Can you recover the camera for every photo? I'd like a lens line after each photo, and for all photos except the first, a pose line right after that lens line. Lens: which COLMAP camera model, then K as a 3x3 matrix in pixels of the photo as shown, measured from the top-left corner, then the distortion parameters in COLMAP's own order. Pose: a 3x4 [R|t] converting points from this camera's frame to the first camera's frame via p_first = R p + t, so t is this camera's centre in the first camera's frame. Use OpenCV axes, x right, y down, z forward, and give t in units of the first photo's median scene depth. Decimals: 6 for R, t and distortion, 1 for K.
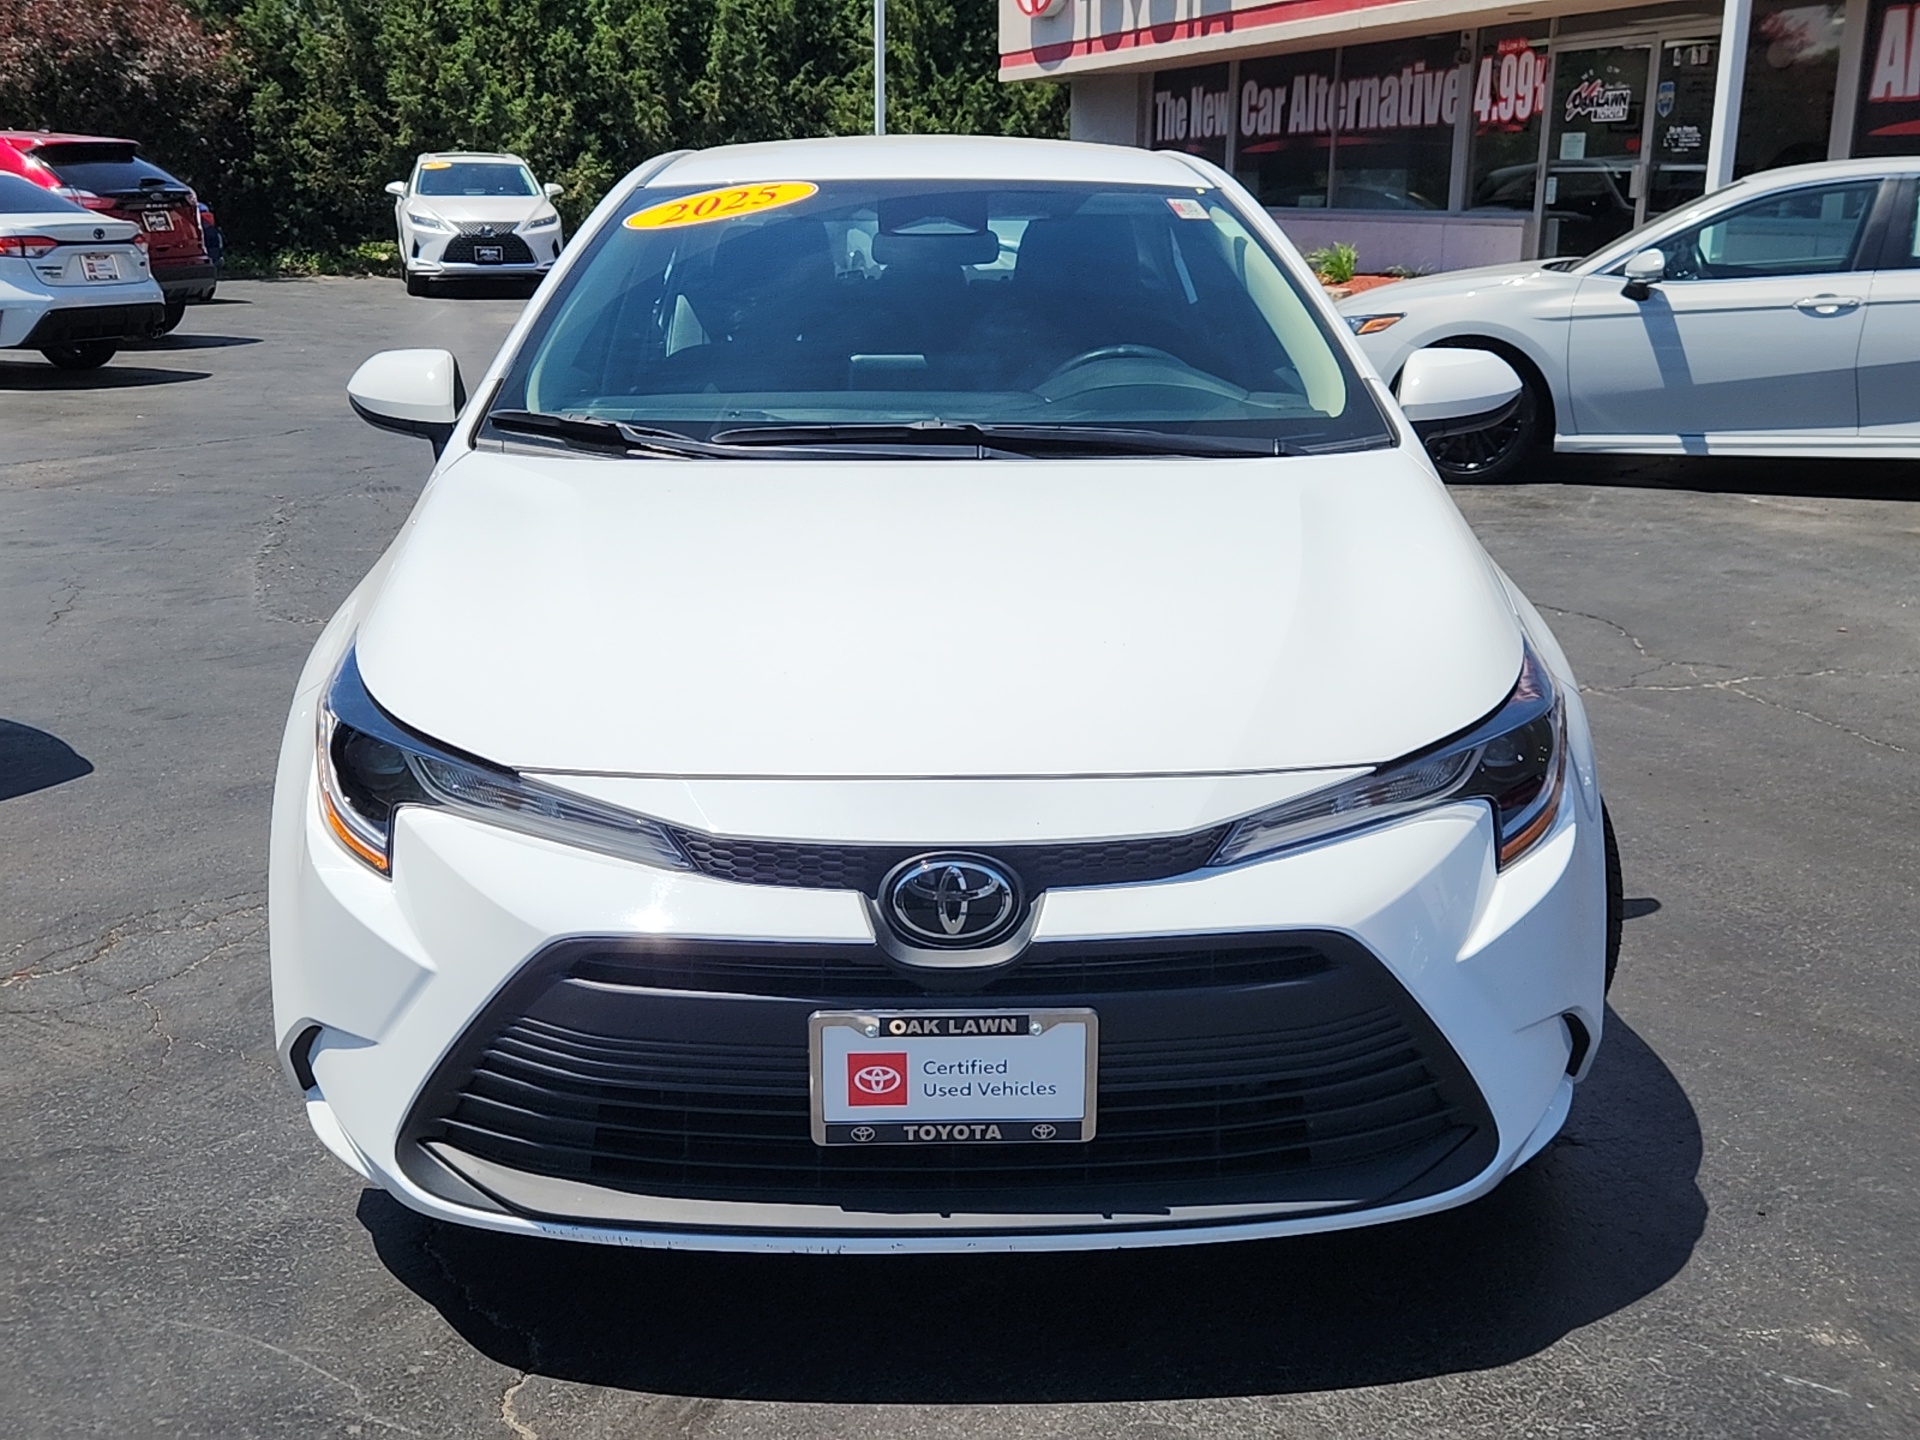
lens RADIAL K [[2076.6, 0, 966.7], [0, 2076.6, 725.5], [0, 0, 1]] dist [0.090140, -0.104331]
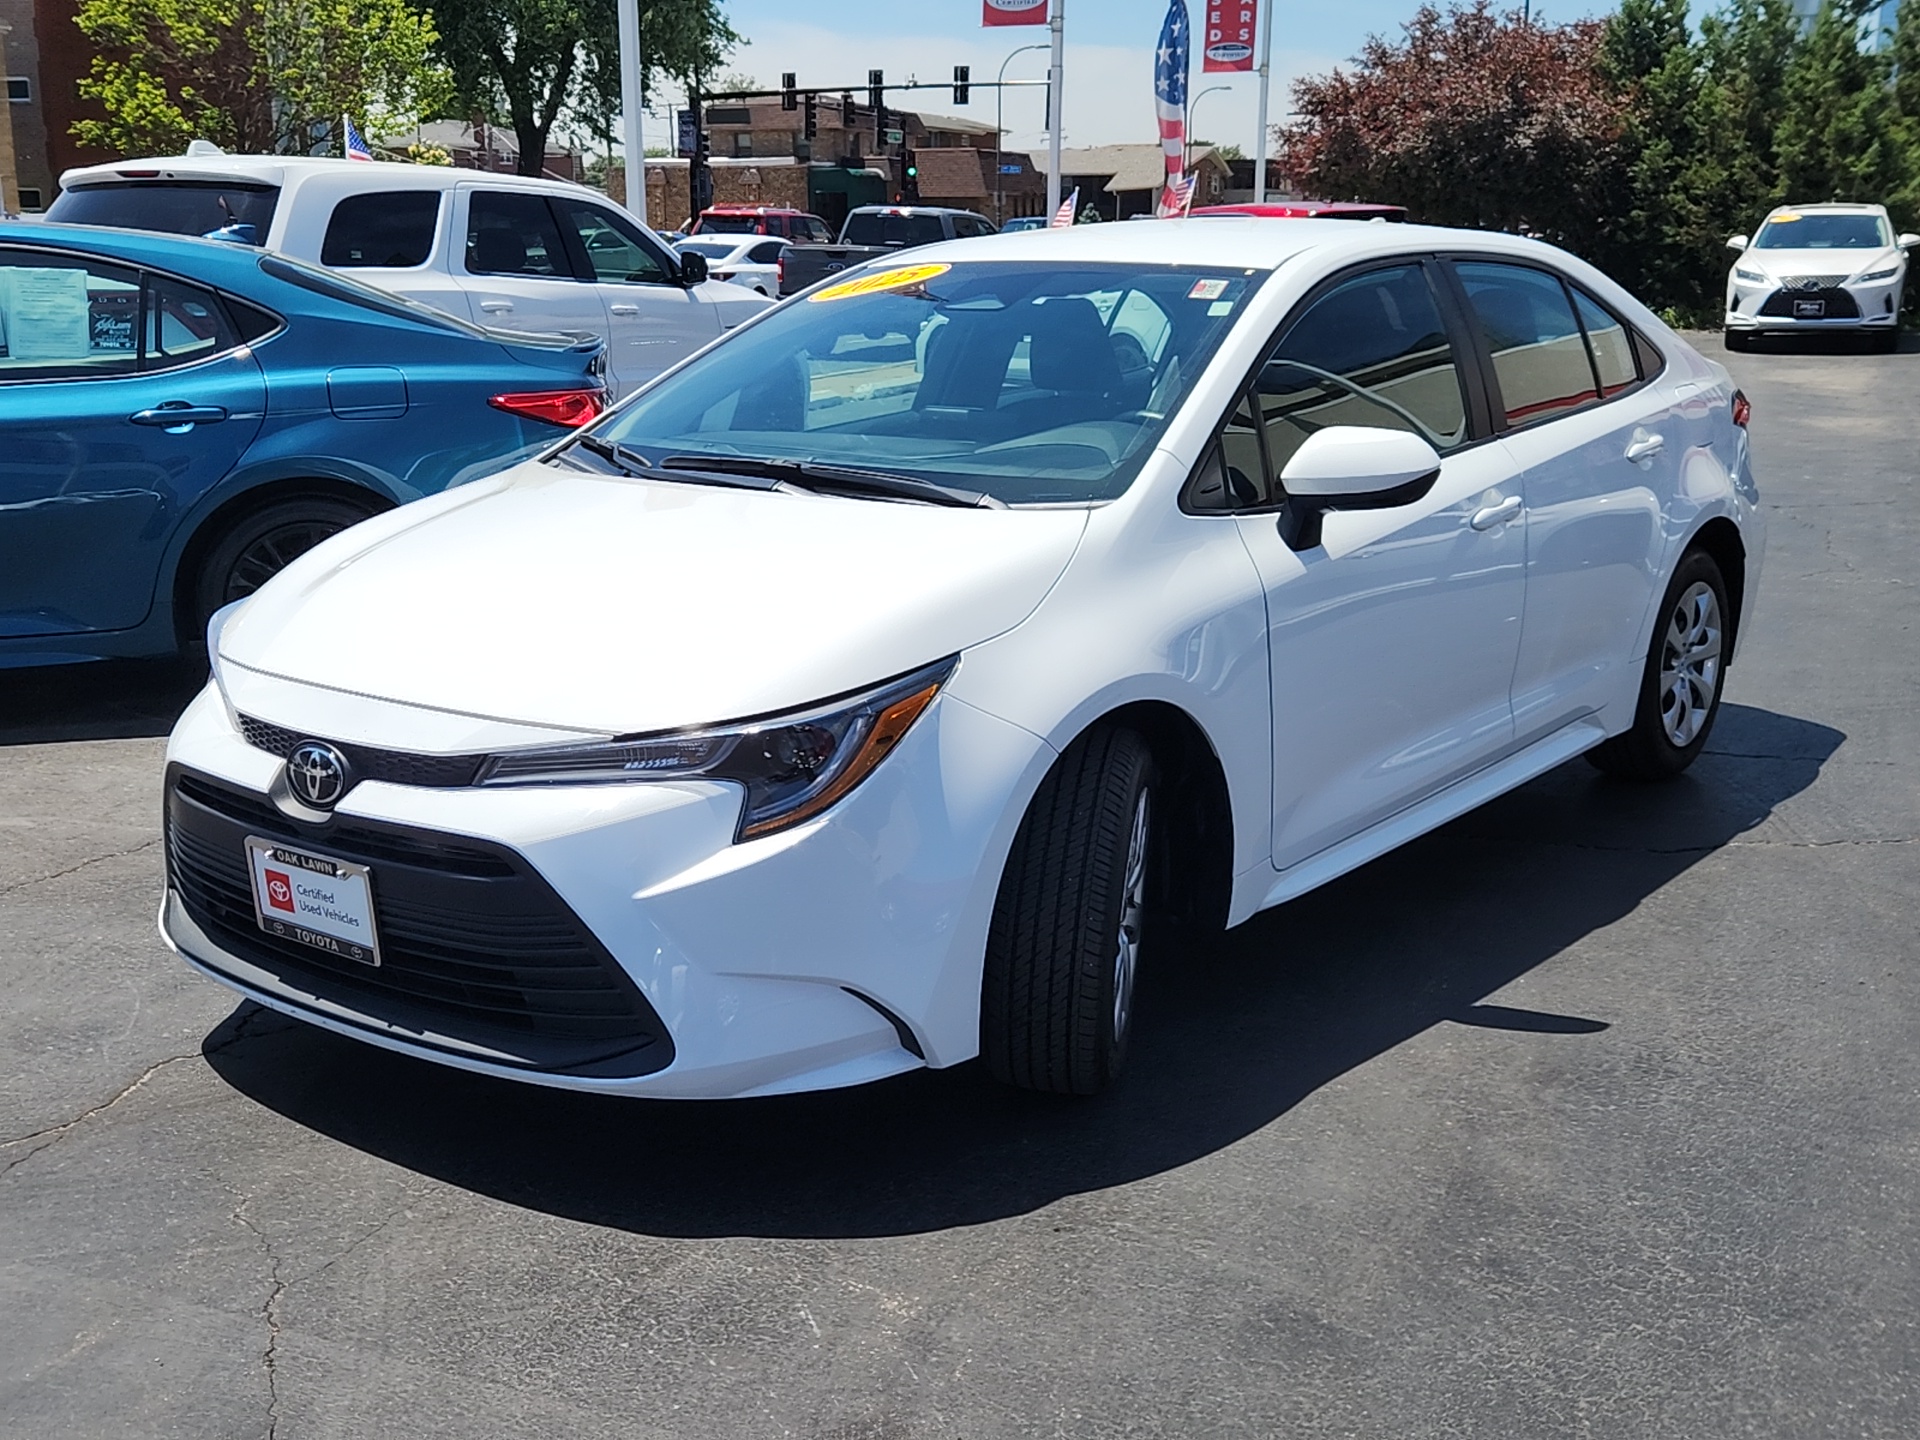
lens RADIAL K [[2076.6, 0, 966.7], [0, 2076.6, 725.5], [0, 0, 1]] dist [0.090140, -0.104331]
pose [[0.779189, 0.139195, -0.611138, 0.101736], [-0.153196, 0.987751, 0.029652, -0.005063], [0.607779, 0.070519, 0.790969, 0.011006]]
